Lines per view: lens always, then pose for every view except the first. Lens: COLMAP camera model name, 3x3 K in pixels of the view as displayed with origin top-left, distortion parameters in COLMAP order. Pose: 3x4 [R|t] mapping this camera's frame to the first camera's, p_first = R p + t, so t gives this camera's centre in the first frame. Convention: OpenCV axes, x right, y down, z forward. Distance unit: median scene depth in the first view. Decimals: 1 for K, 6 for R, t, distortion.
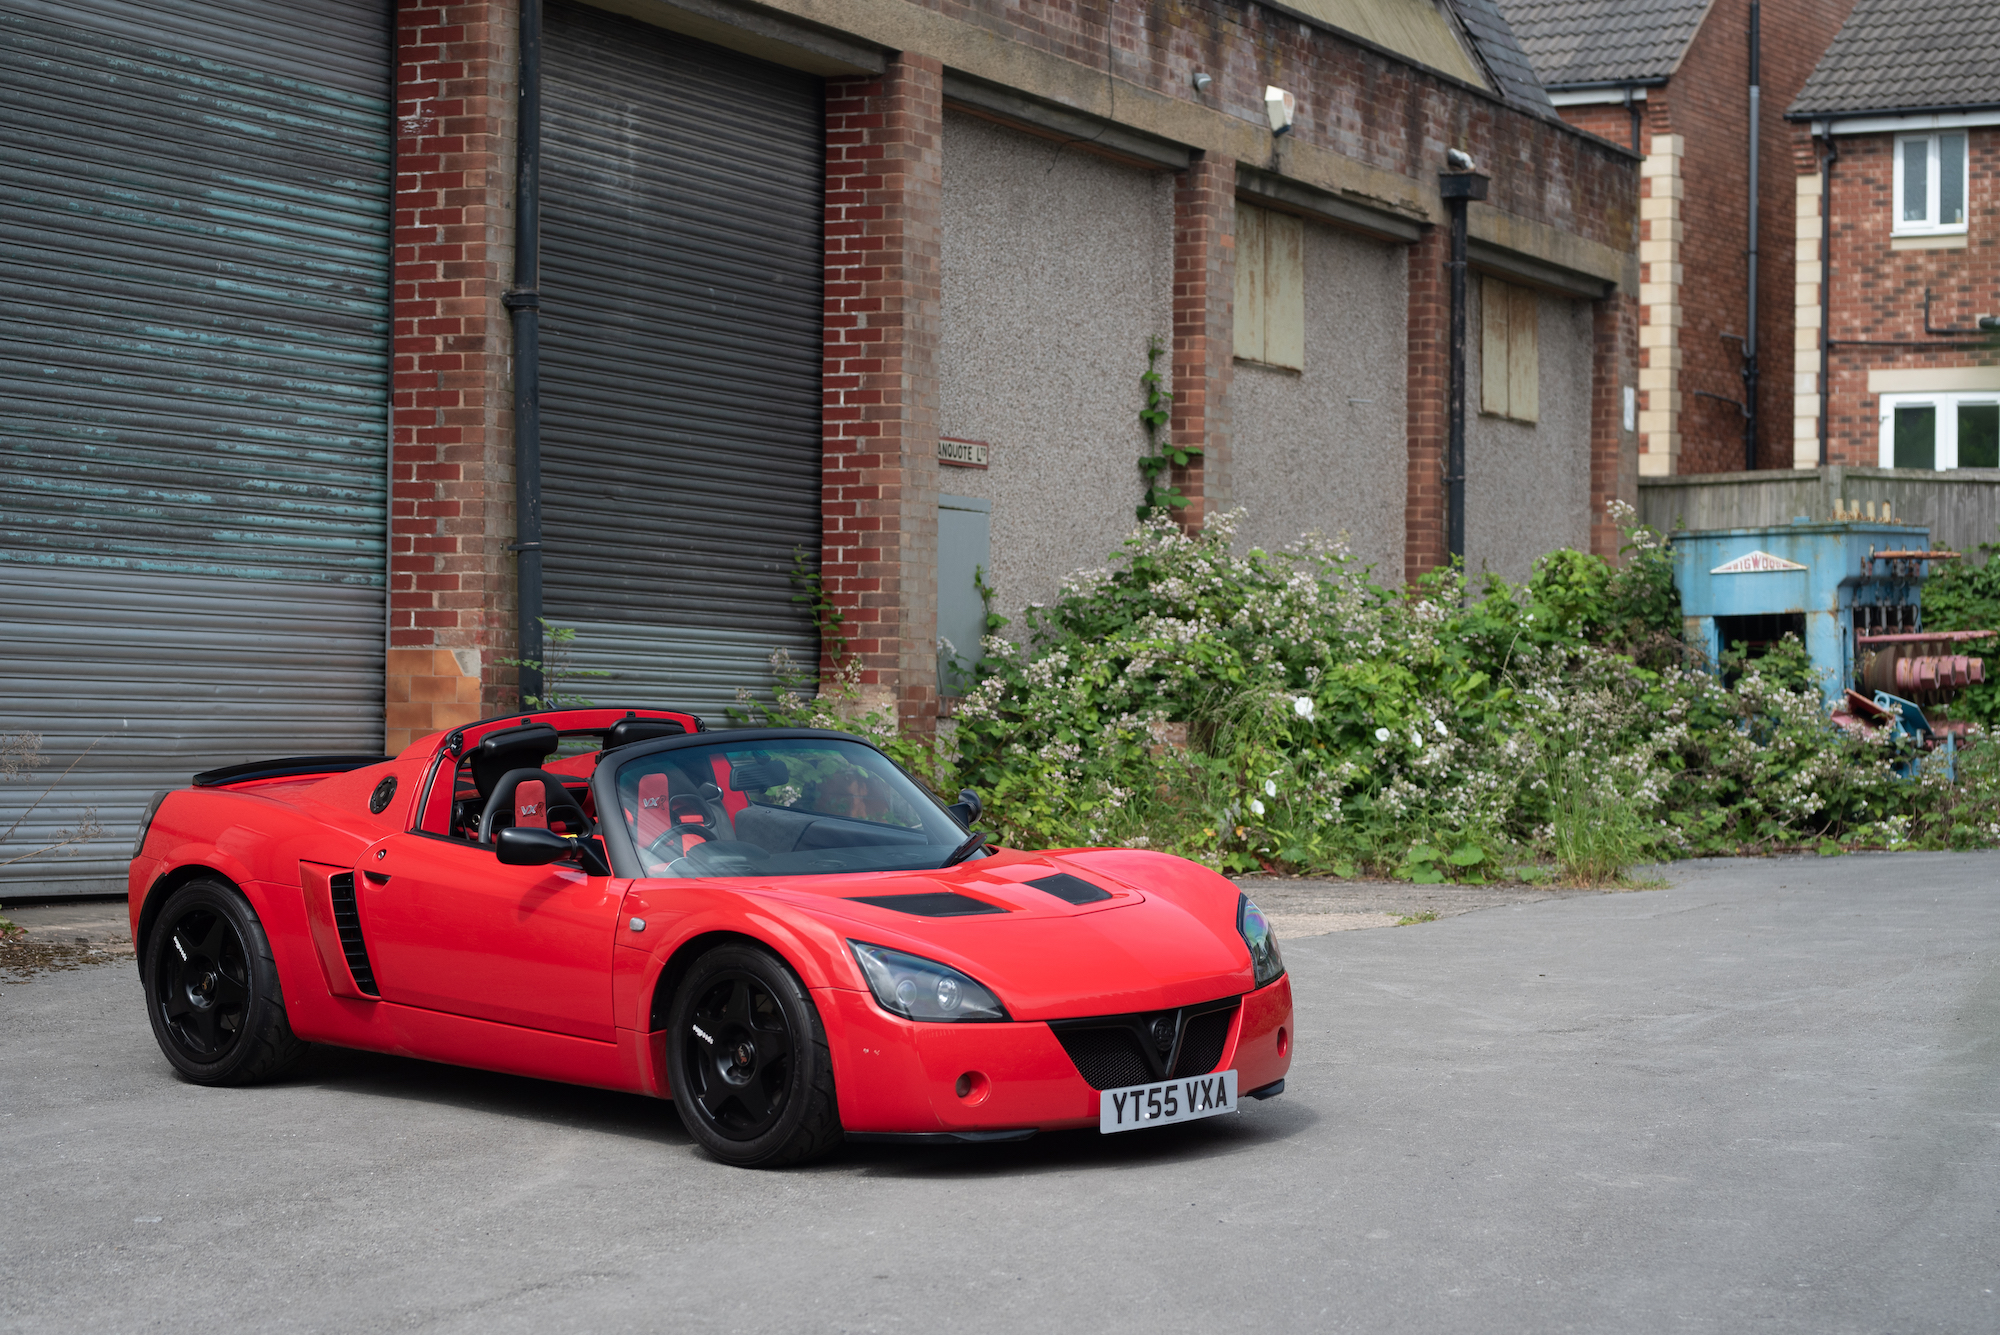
lens RADIAL K [[4682.4, 0, 1000.0], [0, 4682.4, 667.5], [0, 0, 1]] dist [0.037610, -0.841032]
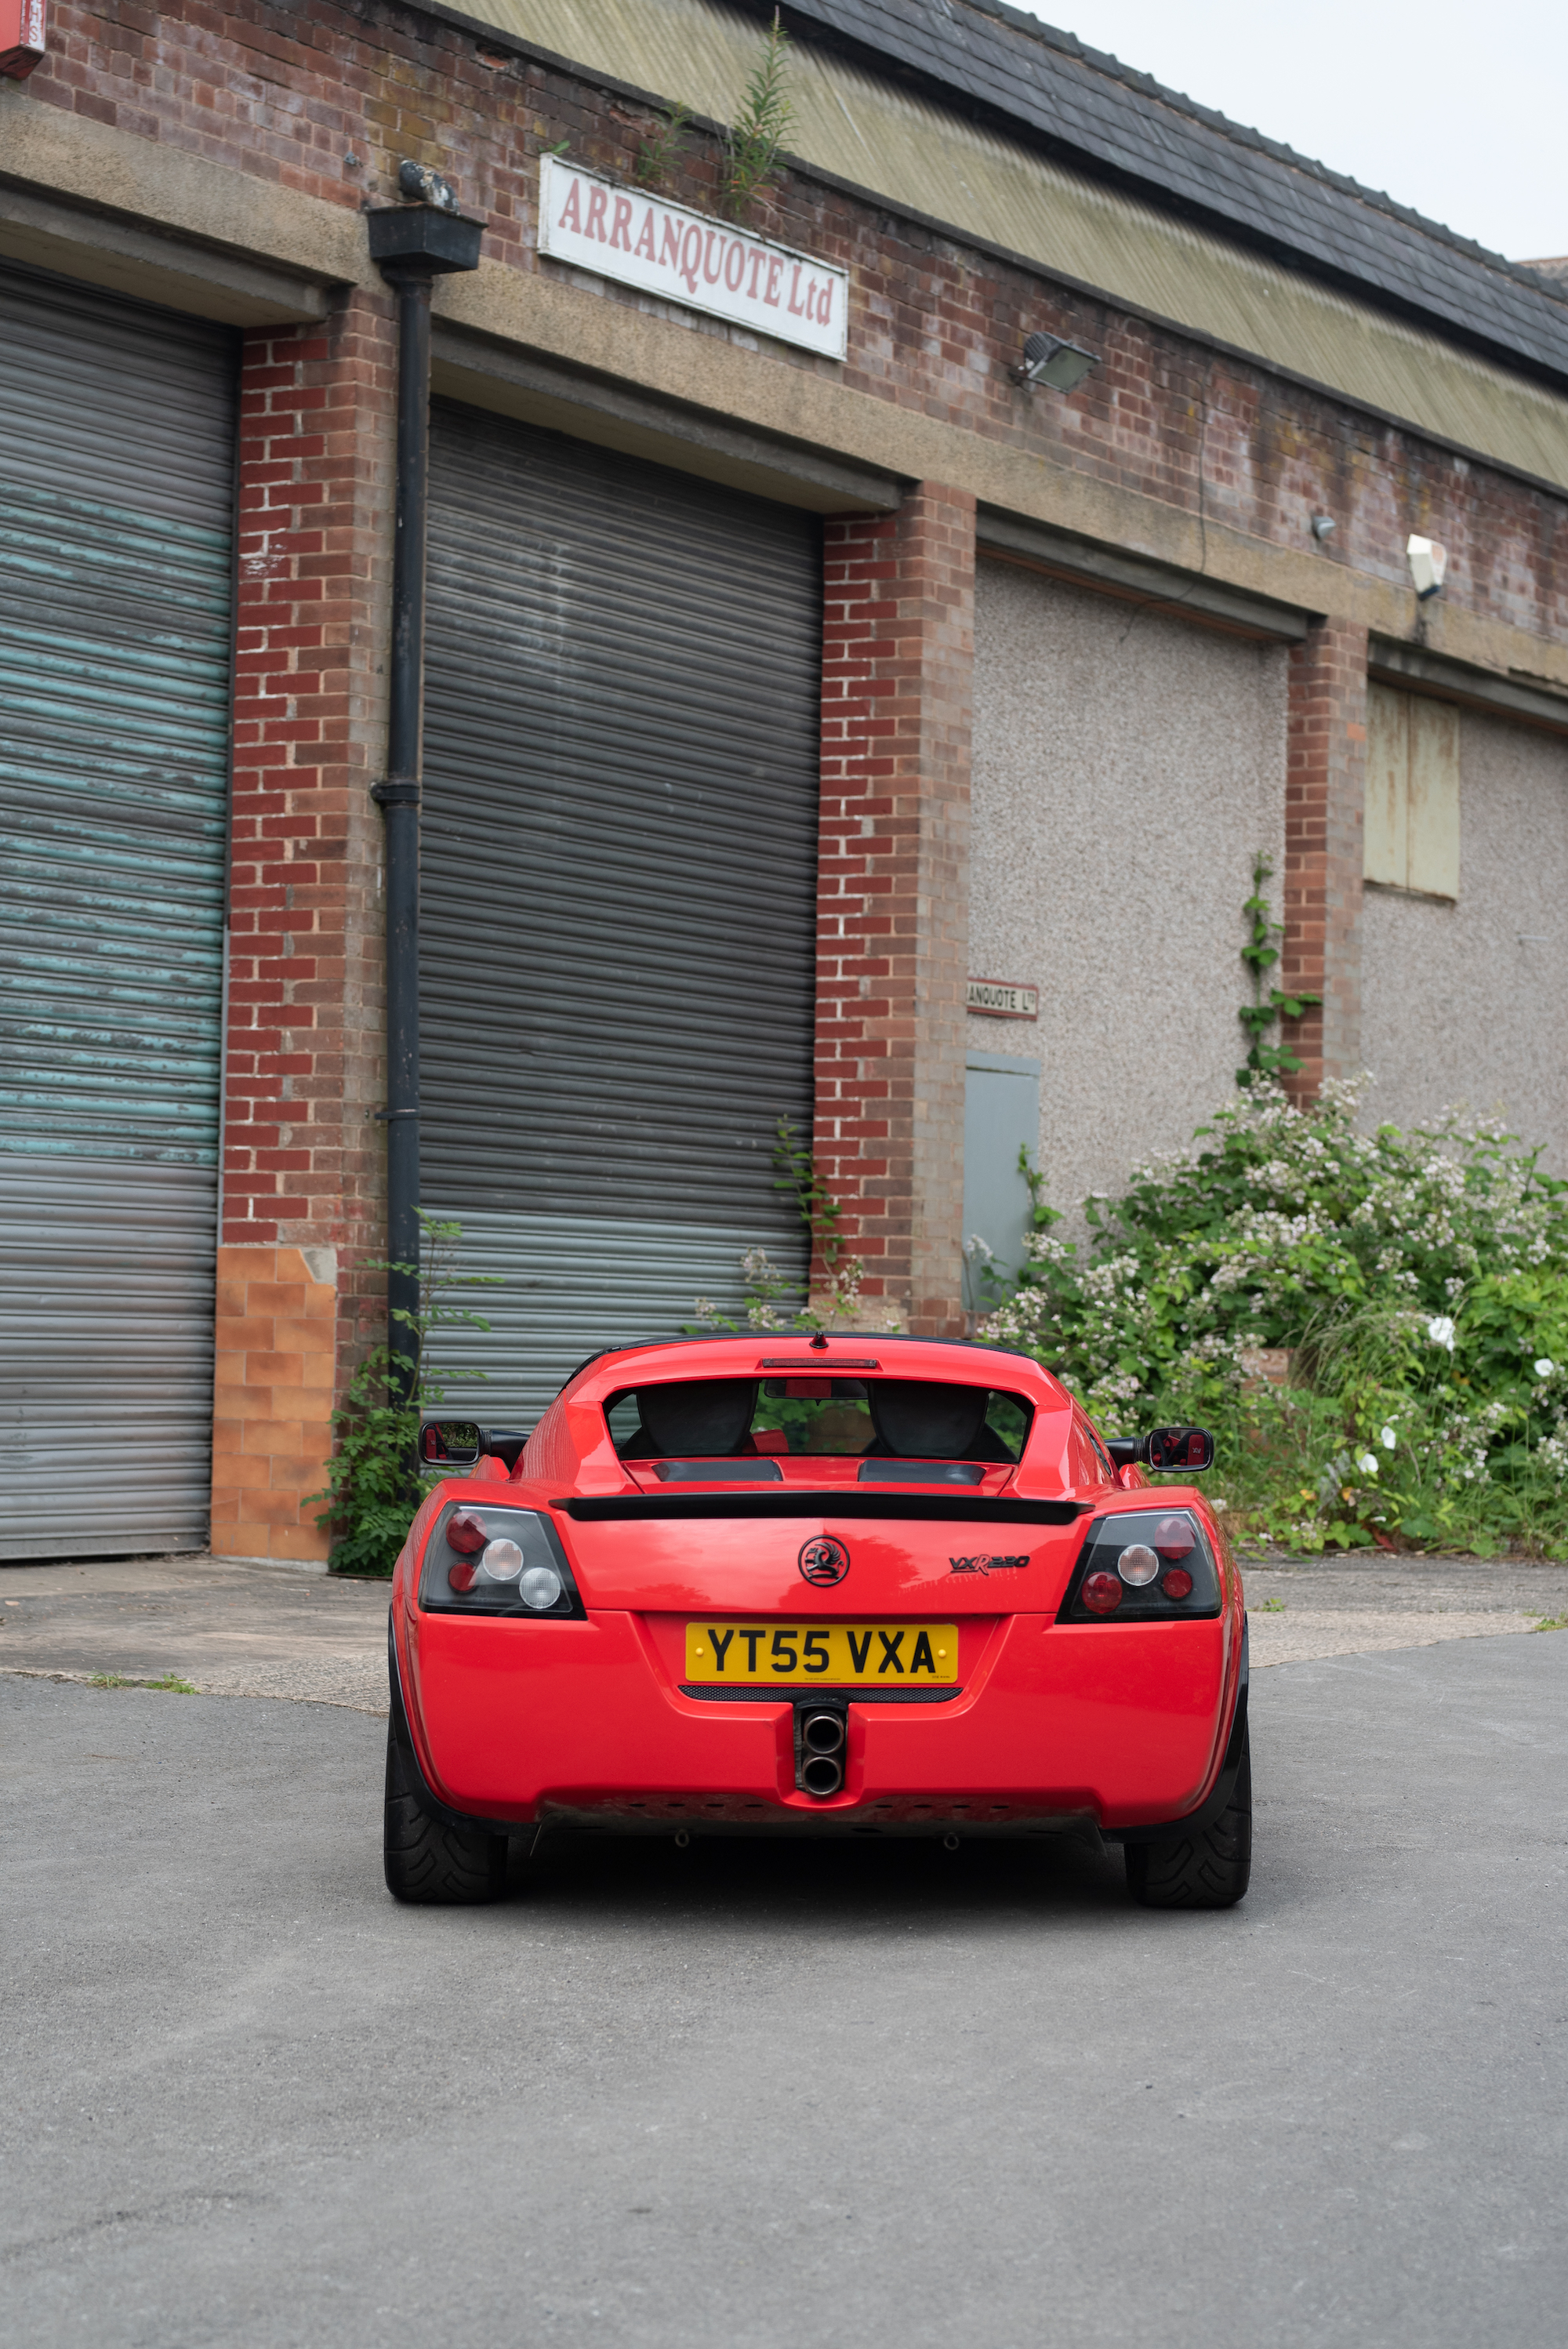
lens RADIAL K [[5499.3, 0, 783.8], [0, 5499.3, 1149.3], [0, 0, 1]] dist [0.037610, -0.841032]
pose [[0.997580, 0.007597, -0.069106, 0.019976], [-0.009029, 0.999751, -0.020428, -0.001990], [0.068934, 0.021003, 0.997400, 0.091660]]
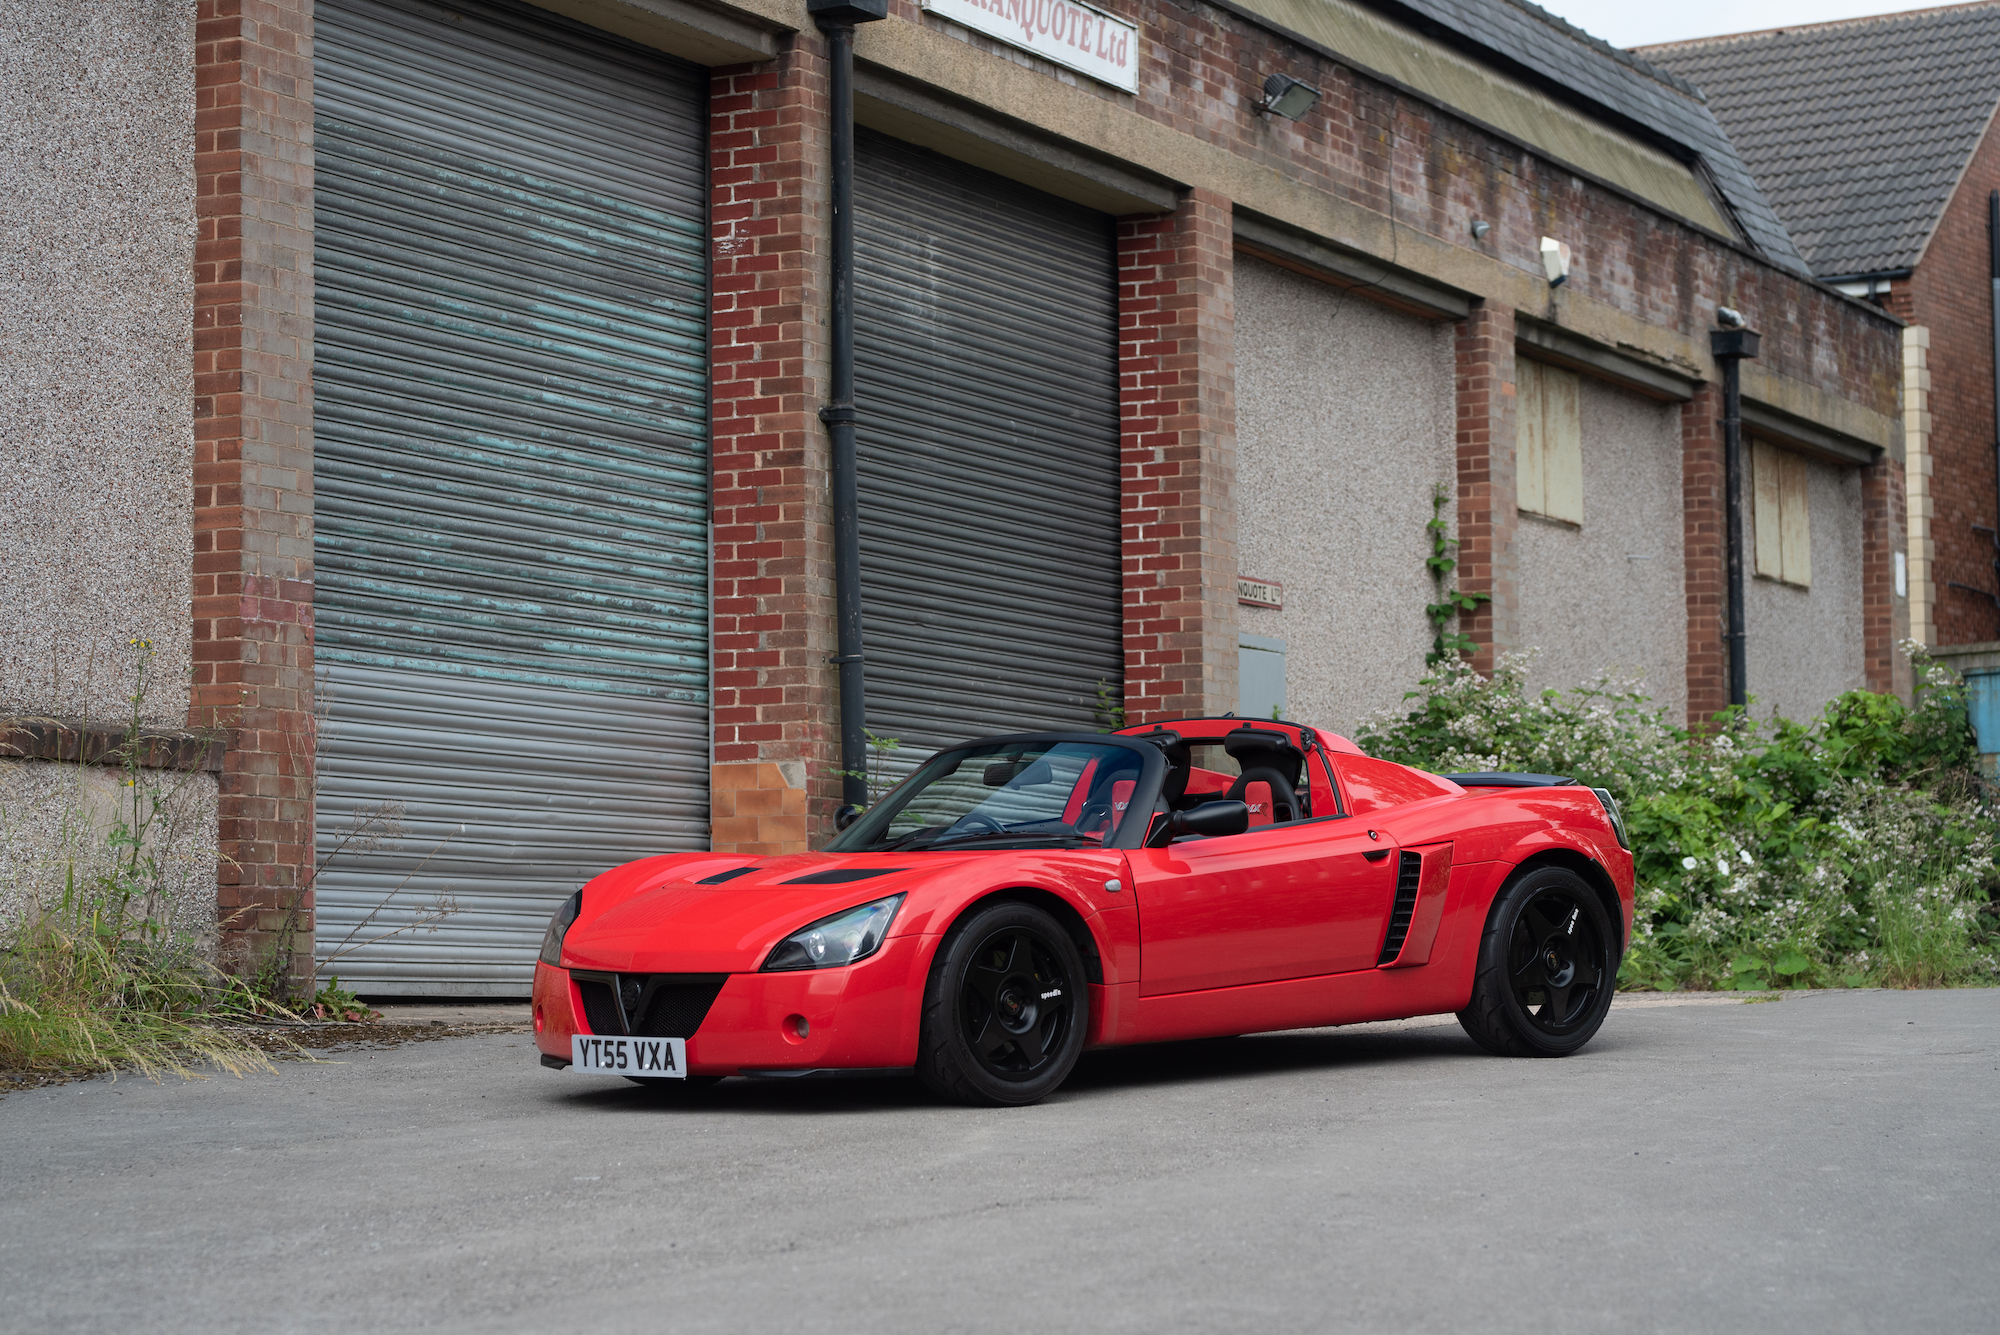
lens RADIAL K [[4682.4, 0, 1000.0], [0, 4682.4, 667.5], [0, 0, 1]] dist [0.037610, -0.841032]
pose [[0.998819, -0.023738, -0.042394, -0.022080], [0.021069, 0.997833, -0.062338, 0.033085], [0.043782, 0.061371, 0.997154, 0.001191]]
